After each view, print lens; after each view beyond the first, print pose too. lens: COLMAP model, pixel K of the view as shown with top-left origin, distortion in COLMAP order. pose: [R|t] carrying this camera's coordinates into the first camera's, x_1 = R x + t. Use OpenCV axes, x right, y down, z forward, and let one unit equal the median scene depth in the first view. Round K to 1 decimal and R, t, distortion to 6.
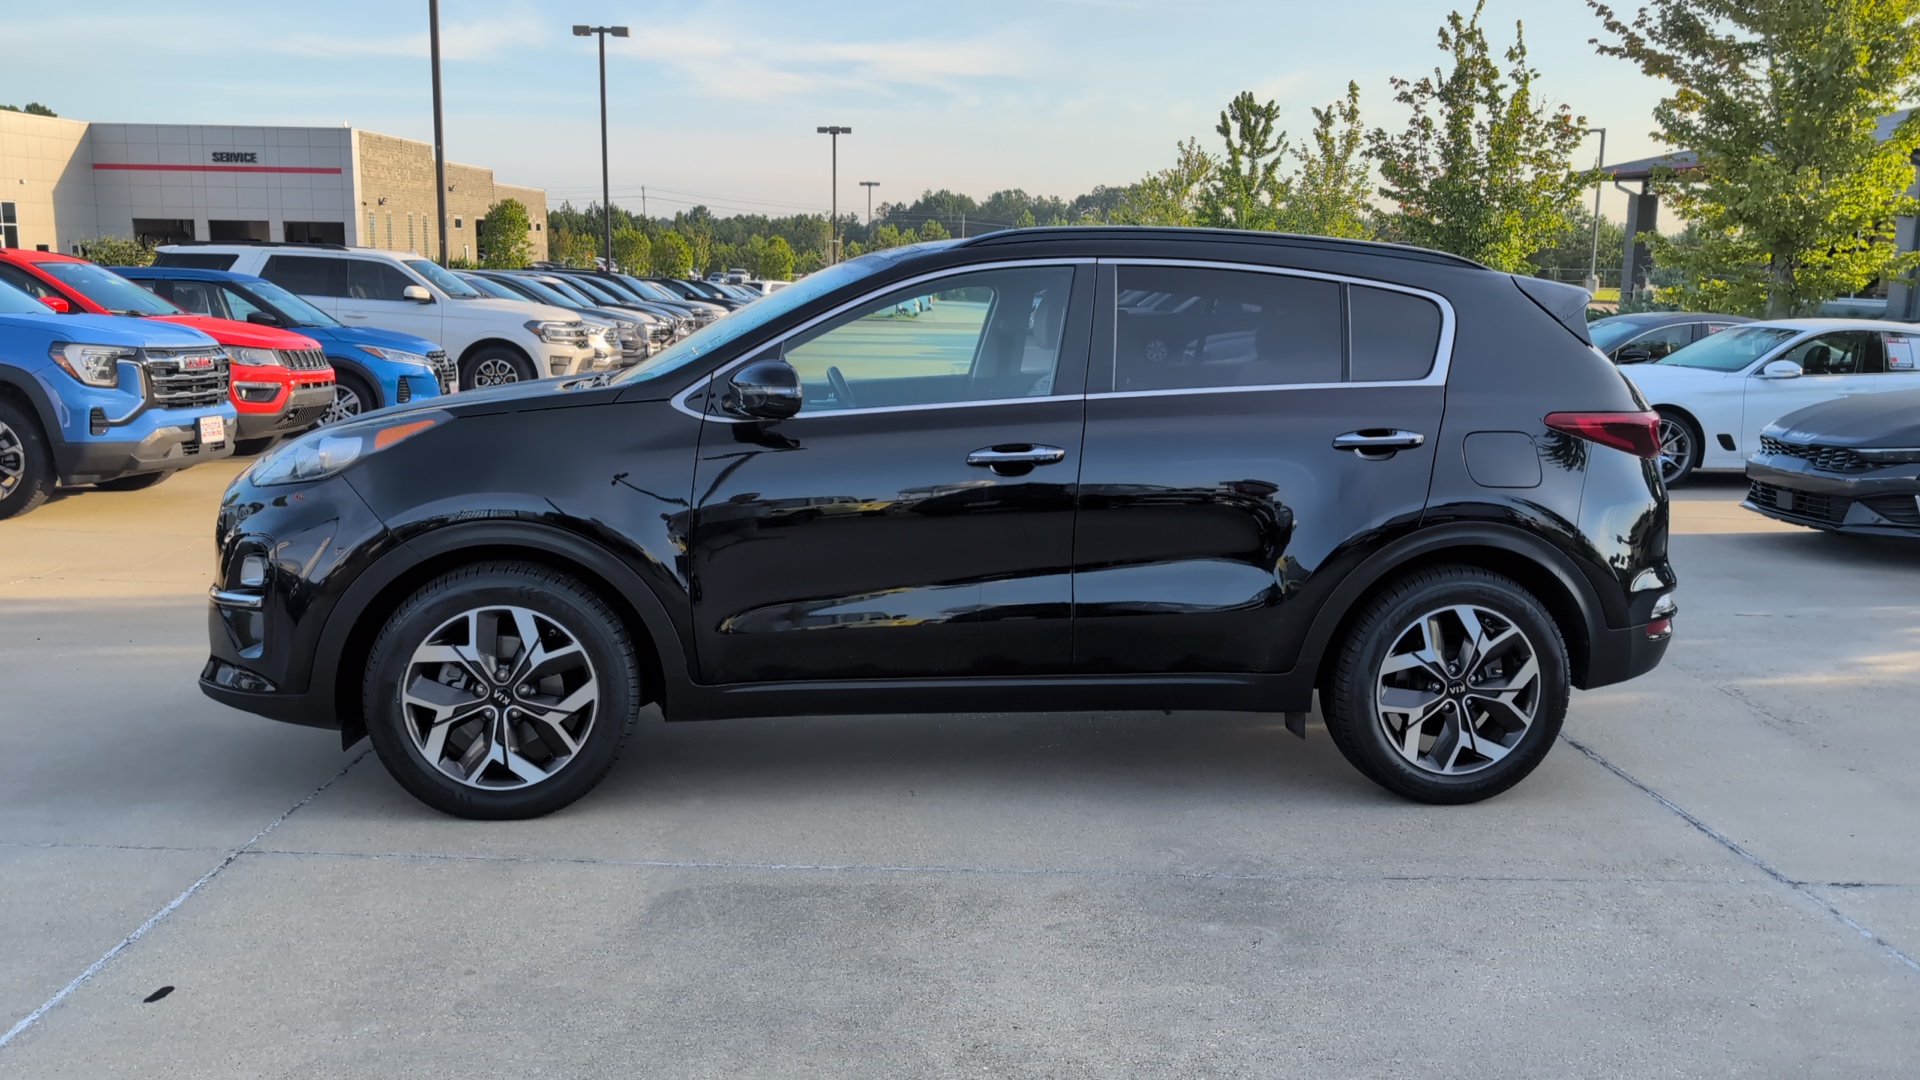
lens RADIAL K [[1609.4, 0, 955.0], [0, 1609.4, 538.4], [0, 0, 1]] dist [0.014946, -0.012114]
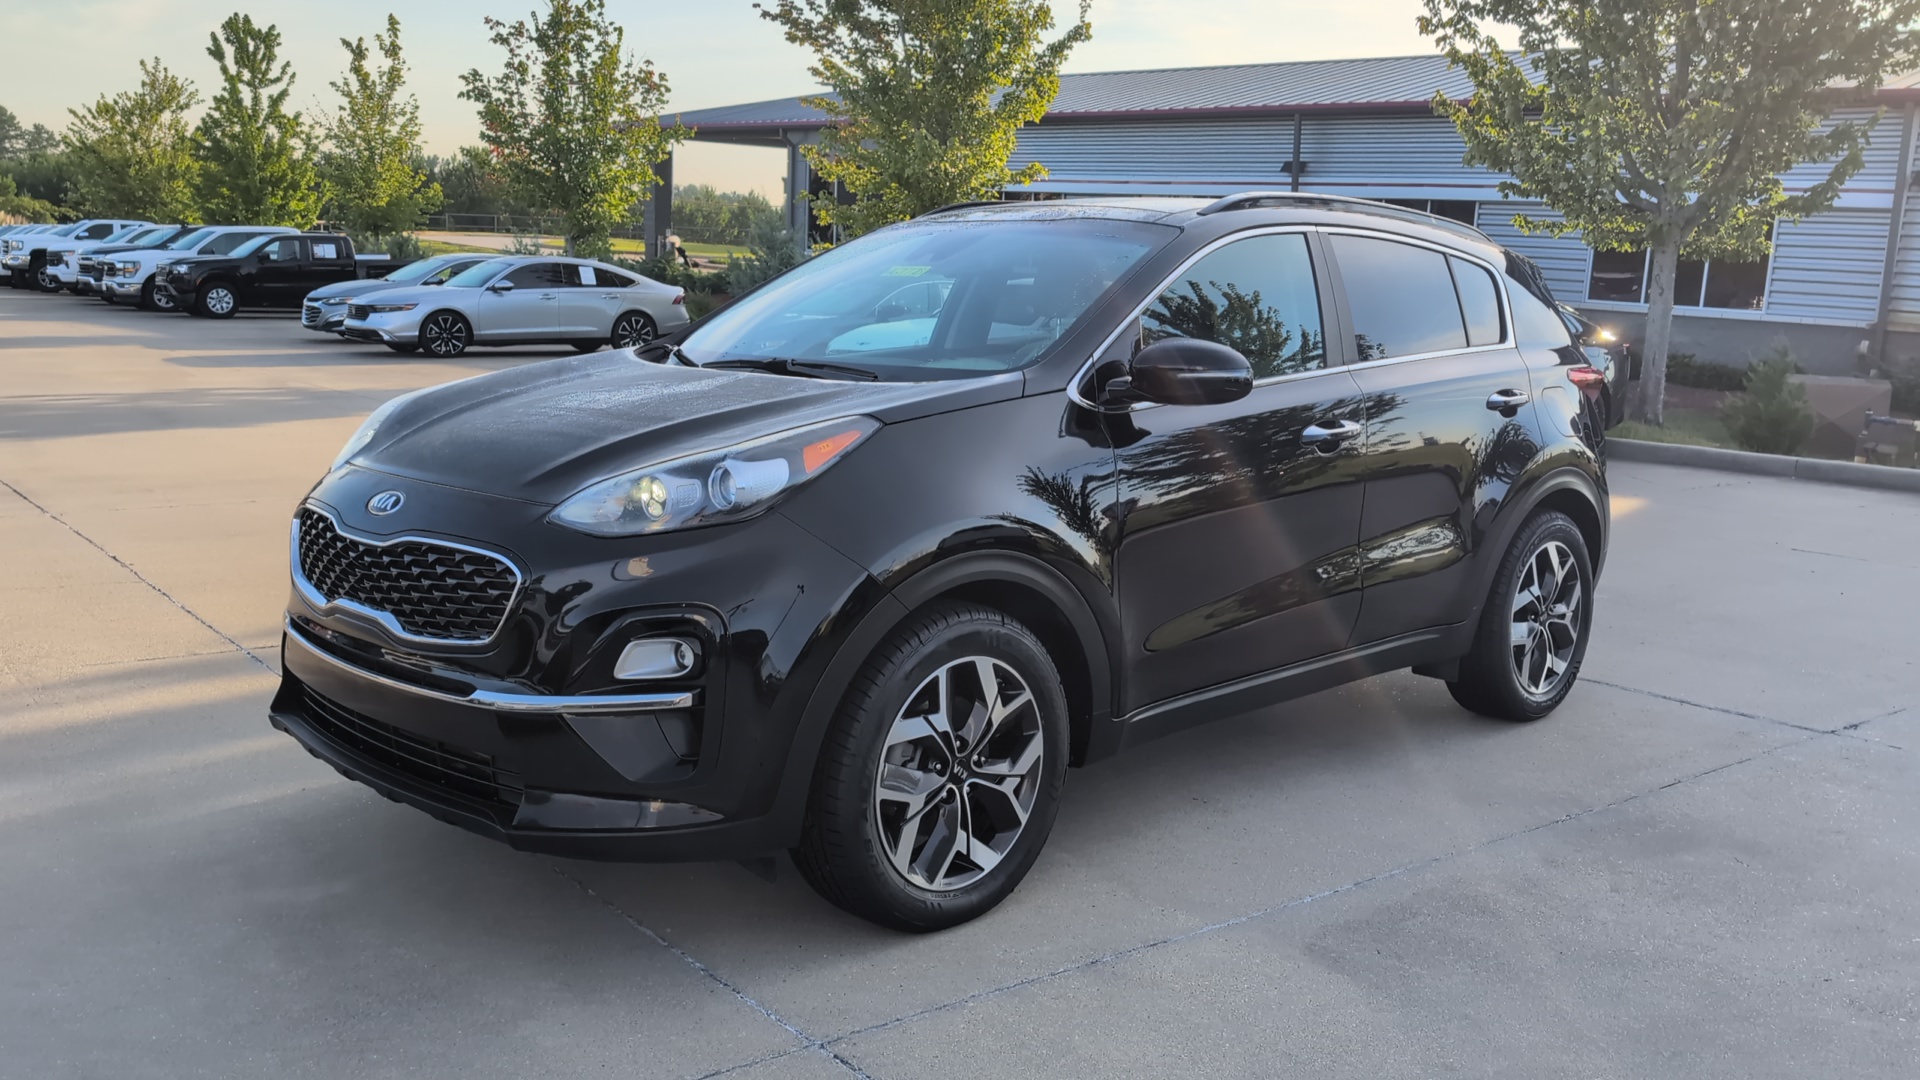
lens RADIAL K [[1609.4, 0, 956.8], [0, 1609.4, 548.1], [0, 0, 1]] dist [0.014946, -0.012114]
pose [[0.802948, -0.097549, 0.588013, -0.150822], [0.074827, 0.995209, 0.062923, -0.012487], [-0.591334, -0.006525, 0.806400, 0.073684]]
